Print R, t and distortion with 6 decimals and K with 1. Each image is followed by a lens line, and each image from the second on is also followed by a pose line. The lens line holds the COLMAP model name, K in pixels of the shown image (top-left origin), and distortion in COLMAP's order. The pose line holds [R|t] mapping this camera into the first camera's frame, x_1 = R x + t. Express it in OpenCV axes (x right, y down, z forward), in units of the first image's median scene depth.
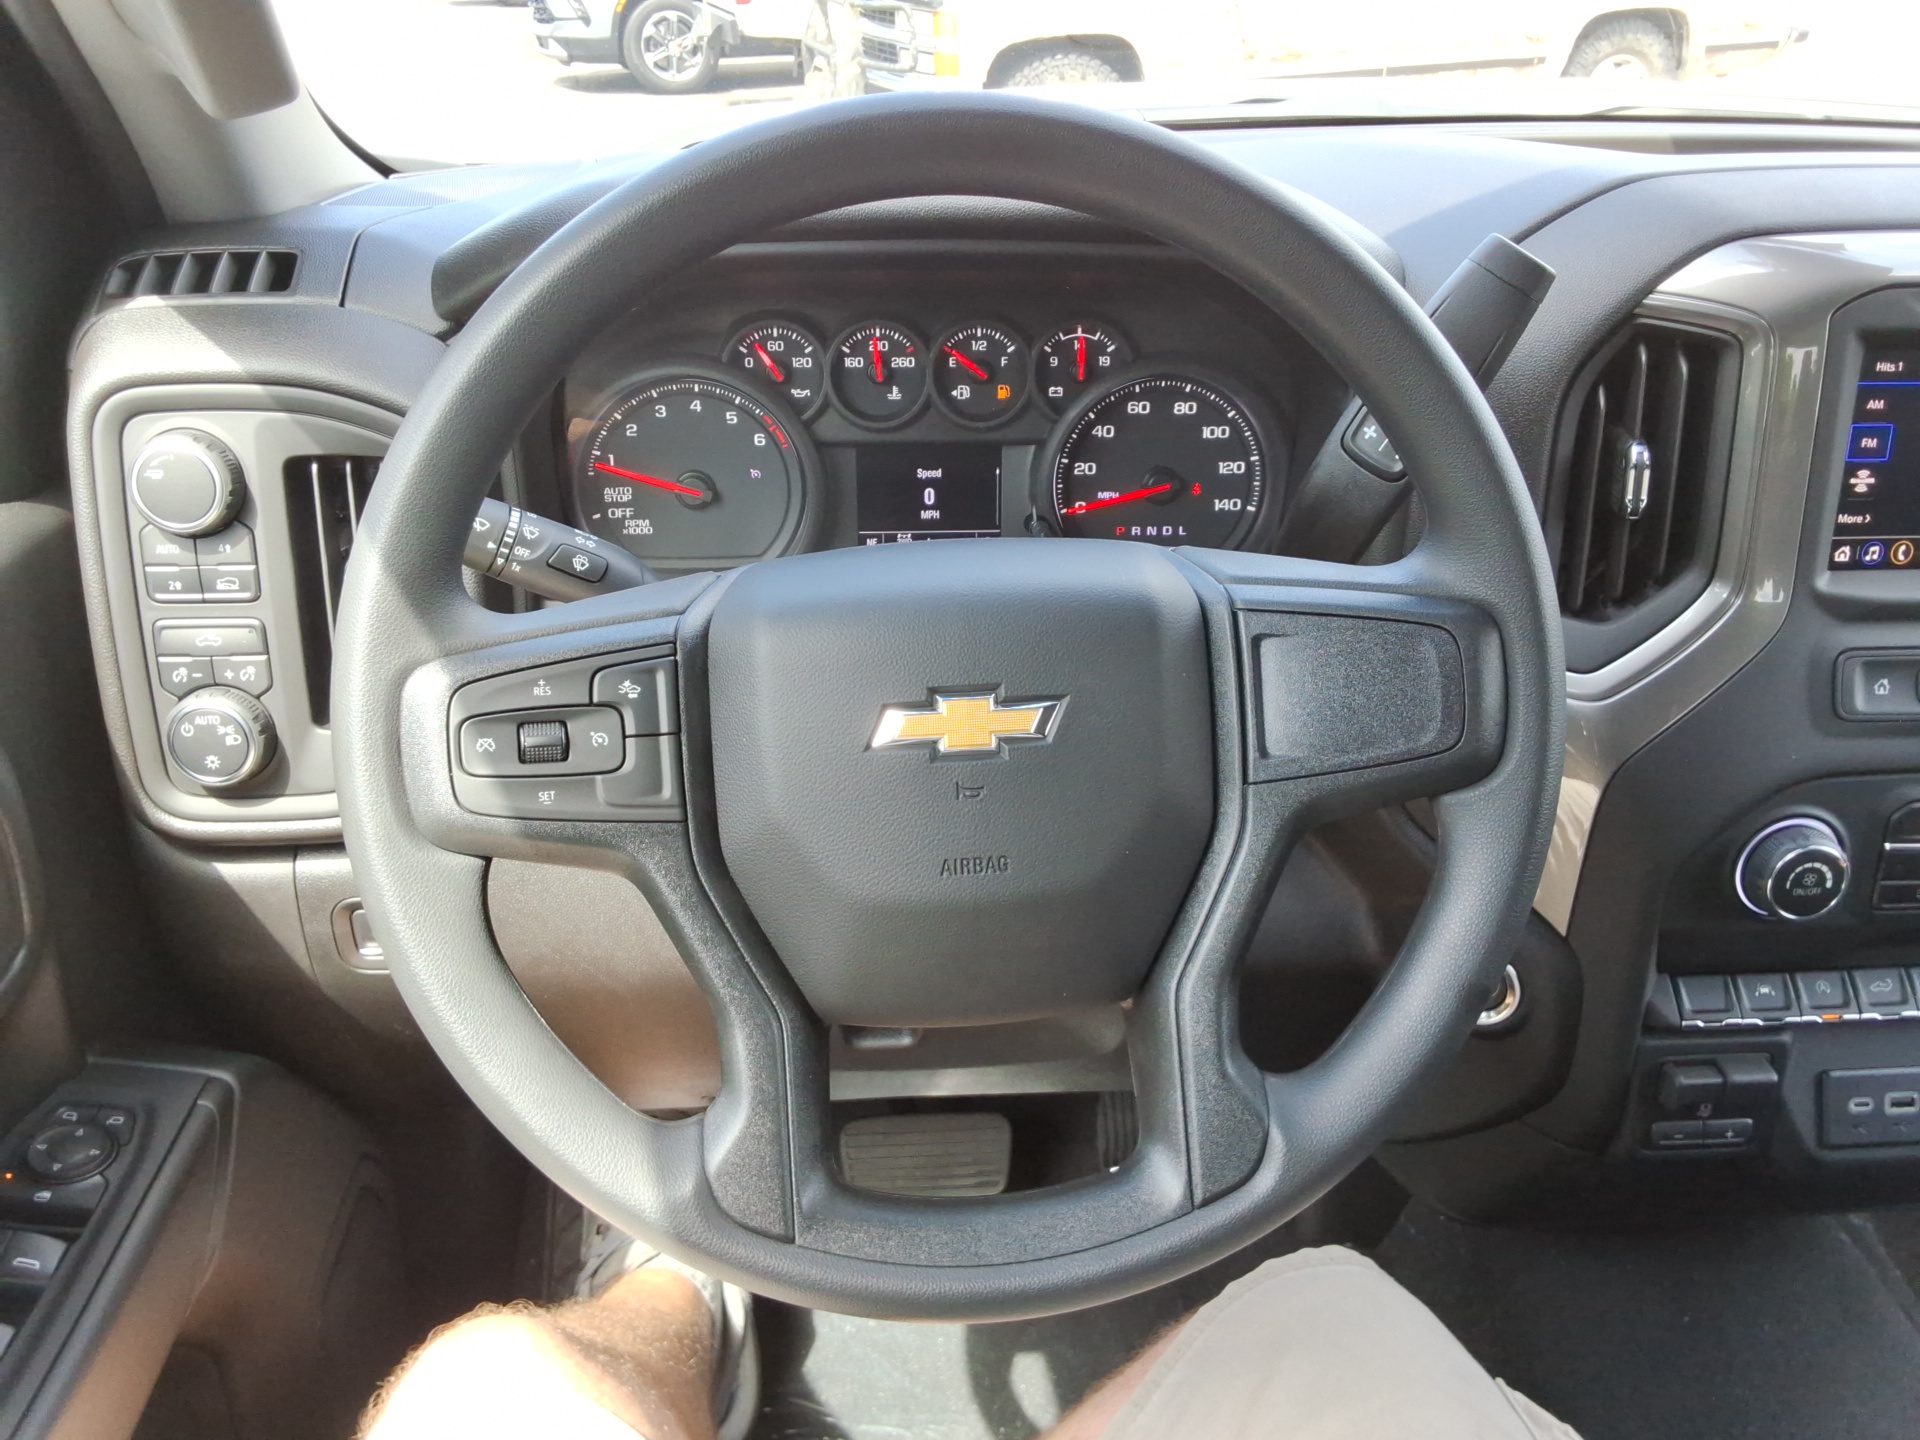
lens RADIAL K [[1554.2, 0, 968.7], [0, 1554.2, 702.0], [0, 0, 1]] dist [0.141338, -0.238840]
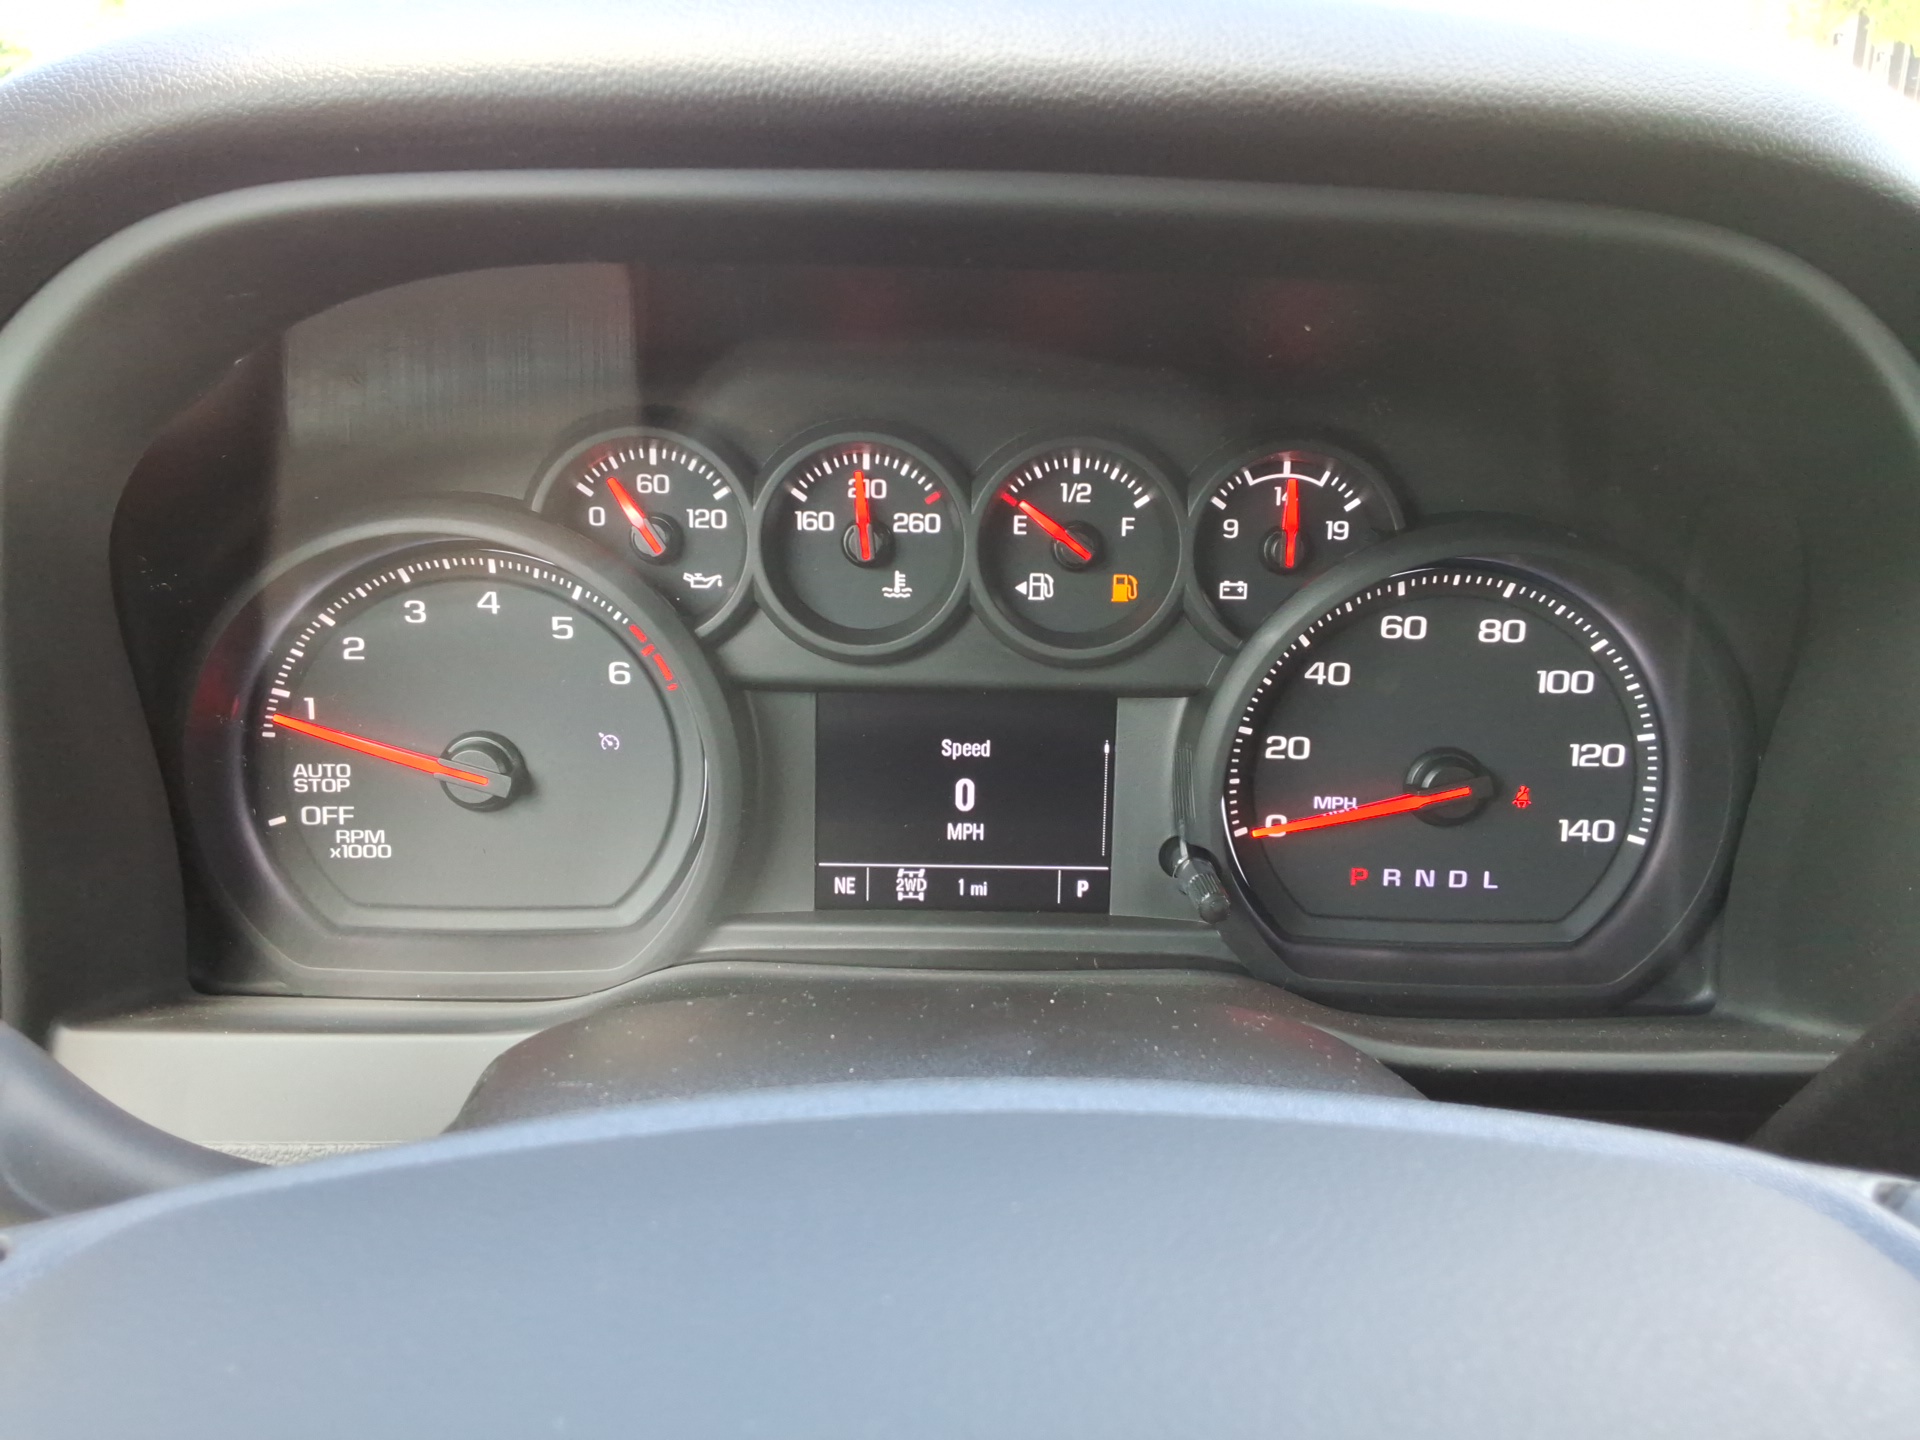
lens RADIAL K [[1576.7, 0, 960.2], [0, 1576.7, 700.5], [0, 0, 1]] dist [0.114761, -0.000827]
pose [[0.998374, 0.027174, -0.050101, -0.002938], [-0.033713, 0.990314, -0.134689, -0.103575], [0.045955, 0.136159, 0.989621, 0.556221]]
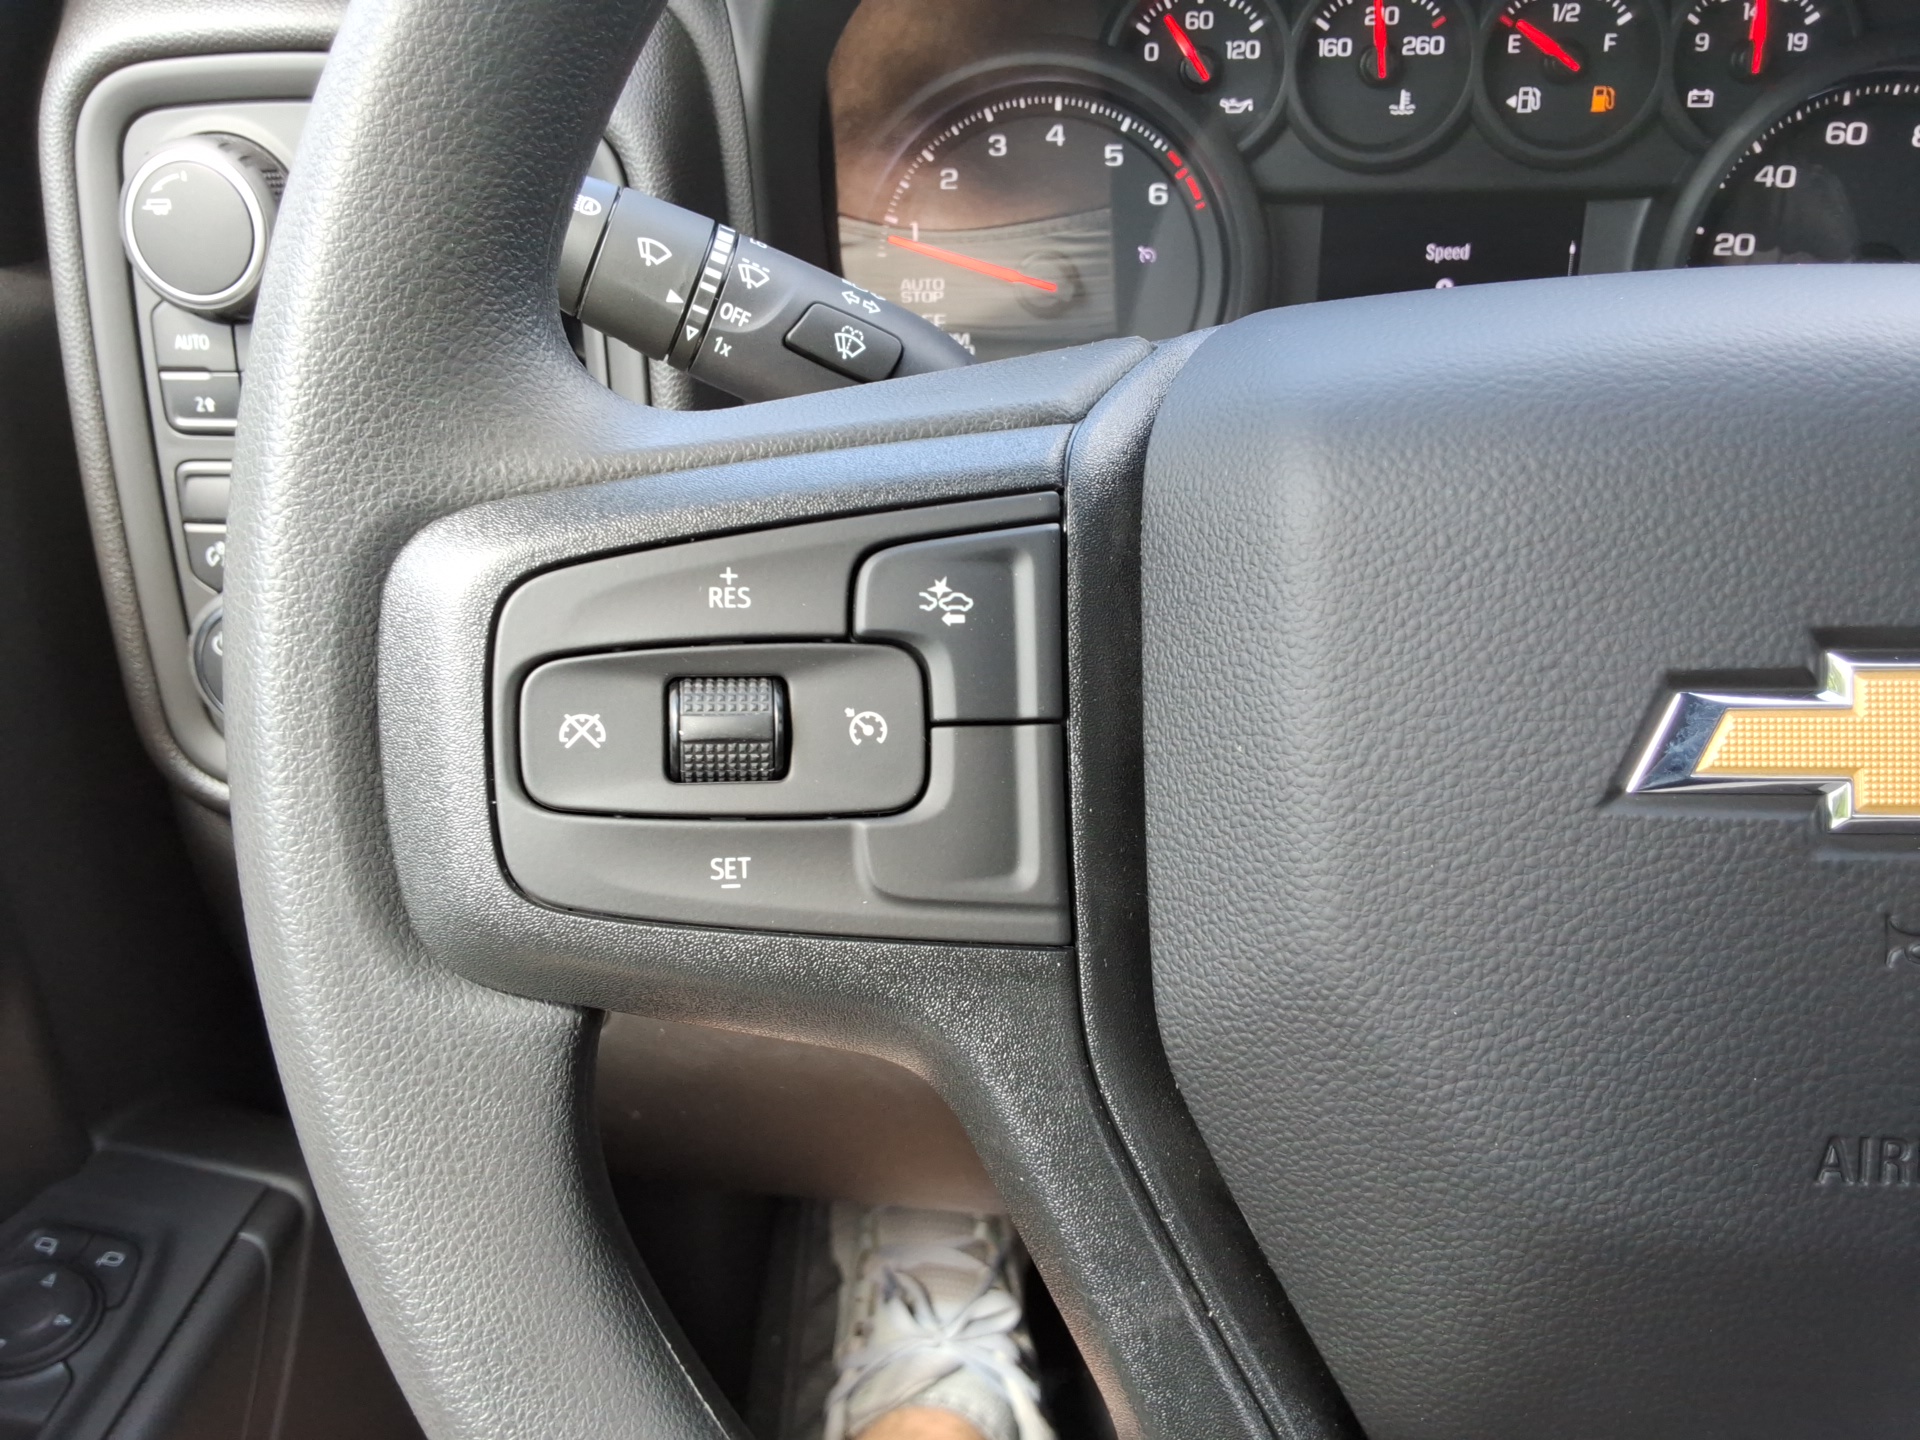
lens RADIAL K [[1545.7, 0, 968.9], [0, 1545.7, 698.0], [0, 0, 1]] dist [0.103607, -0.173479]
pose [[0.983406, 0.048878, -0.174708, -0.098361], [-0.041395, 0.998073, 0.046224, -0.001587], [0.176631, -0.038225, 0.983535, 0.427911]]
